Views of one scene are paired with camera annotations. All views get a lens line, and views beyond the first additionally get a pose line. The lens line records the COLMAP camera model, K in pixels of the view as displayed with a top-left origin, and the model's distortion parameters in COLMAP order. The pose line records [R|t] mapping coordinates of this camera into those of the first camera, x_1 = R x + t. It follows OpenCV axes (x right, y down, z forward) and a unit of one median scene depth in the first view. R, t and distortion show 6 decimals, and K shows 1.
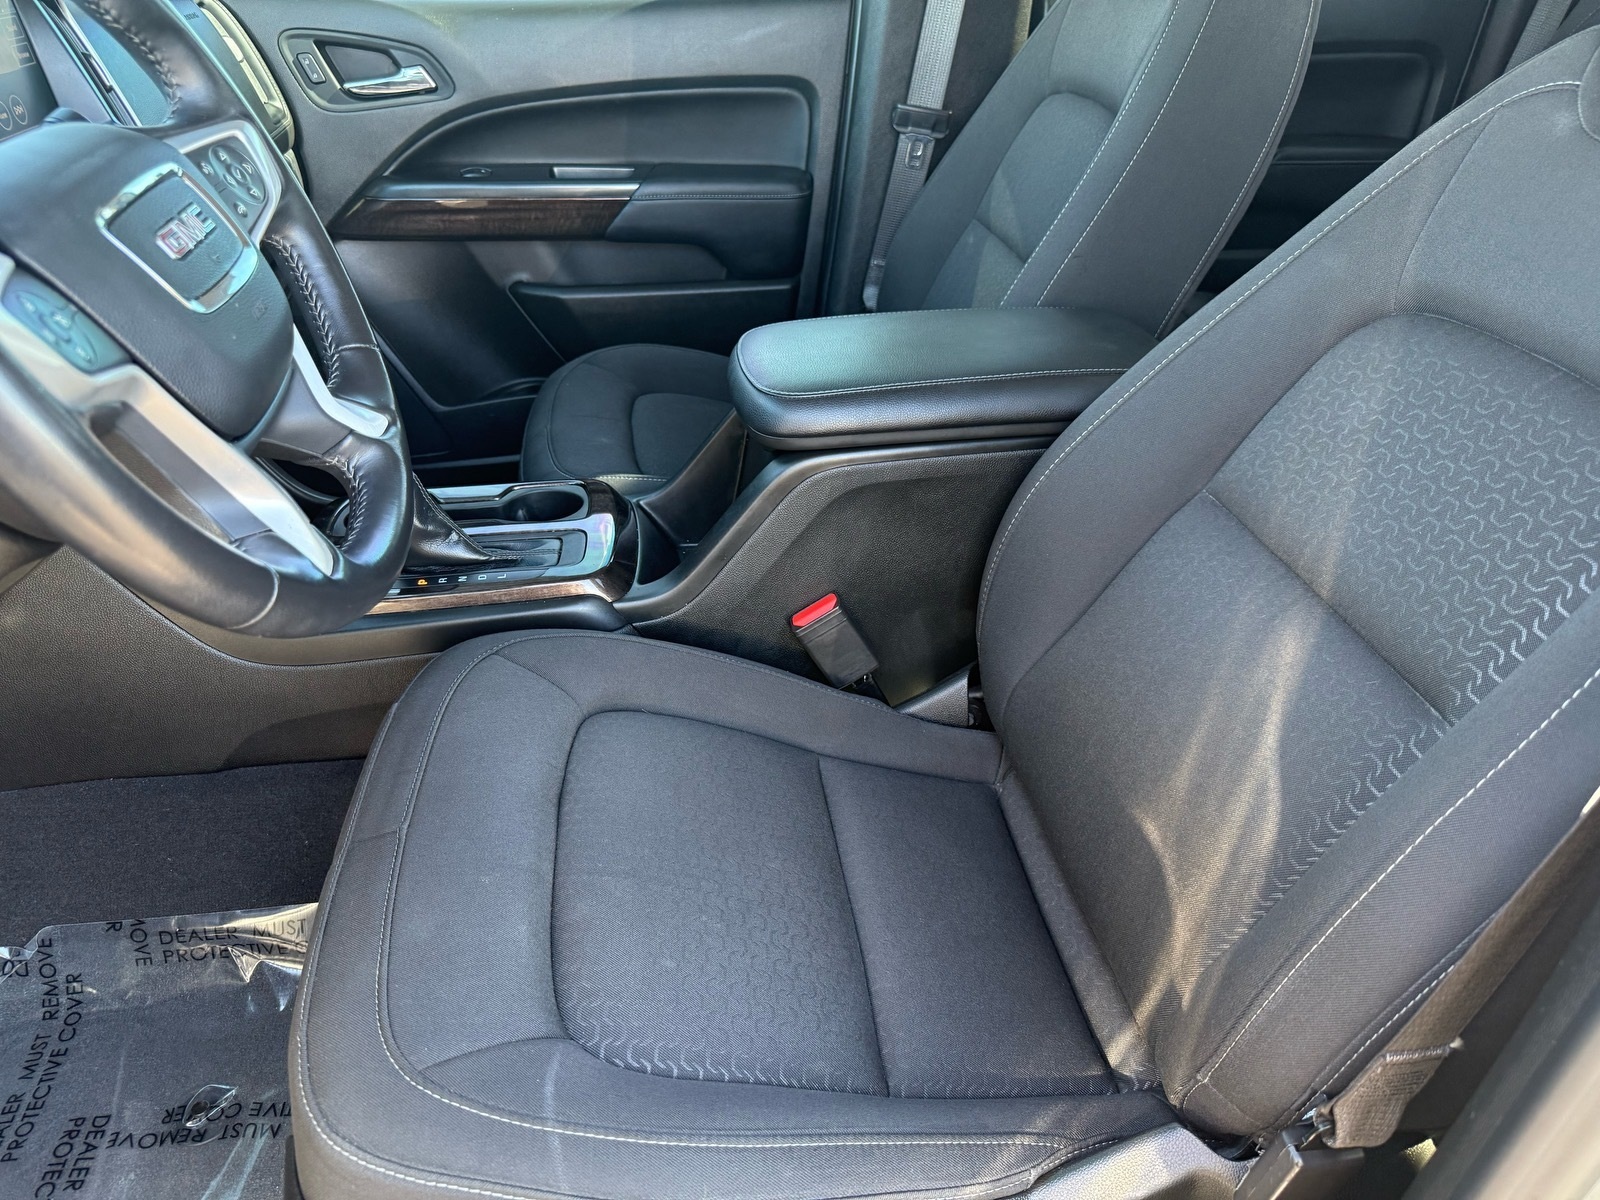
lens RADIAL K [[1162.2, 0, 785.5], [0, 1162.2, 613.1], [0, 0, 1]] dist [0.049818, -0.083654]
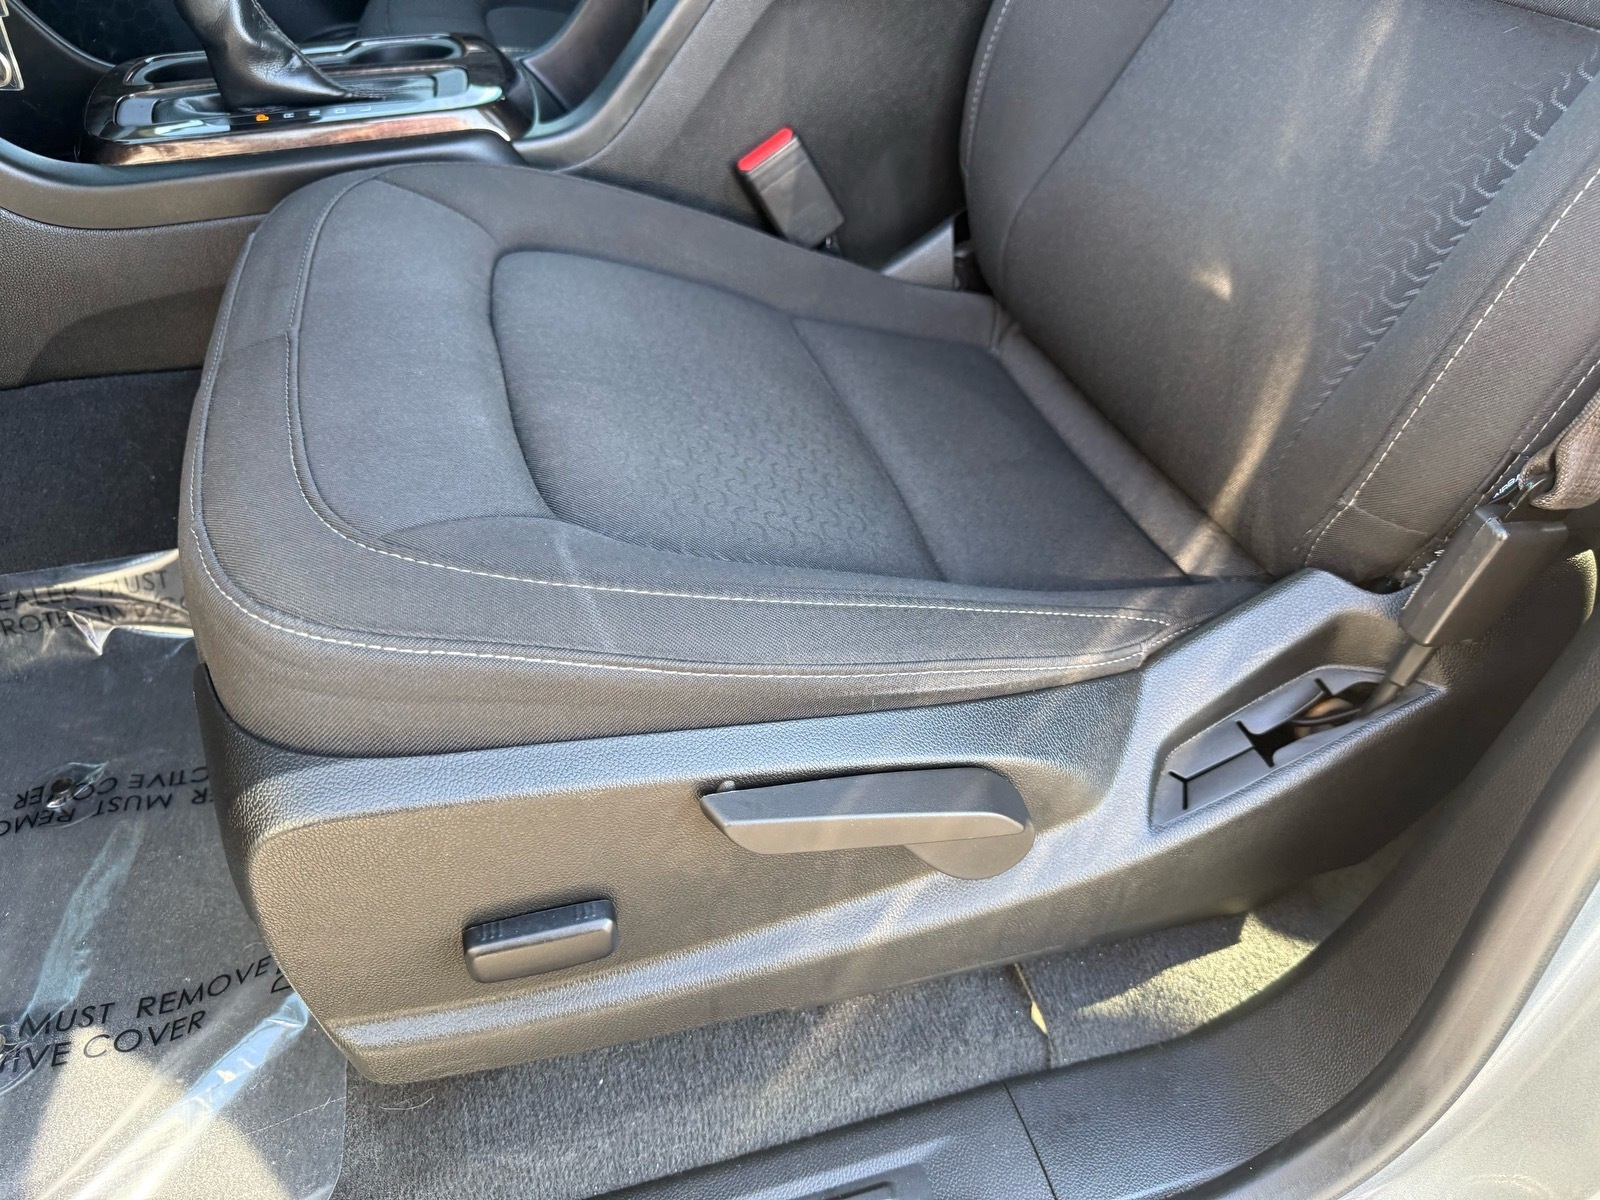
lens RADIAL K [[1162.2, 0, 810.8], [0, 1162.2, 619.6], [0, 0, 1]] dist [0.049818, -0.083654]
pose [[0.986220, -0.085974, 0.141347, -0.099998], [0.064260, 0.986354, 0.151583, 0.225004], [-0.152450, -0.140411, 0.978286, 0.156953]]
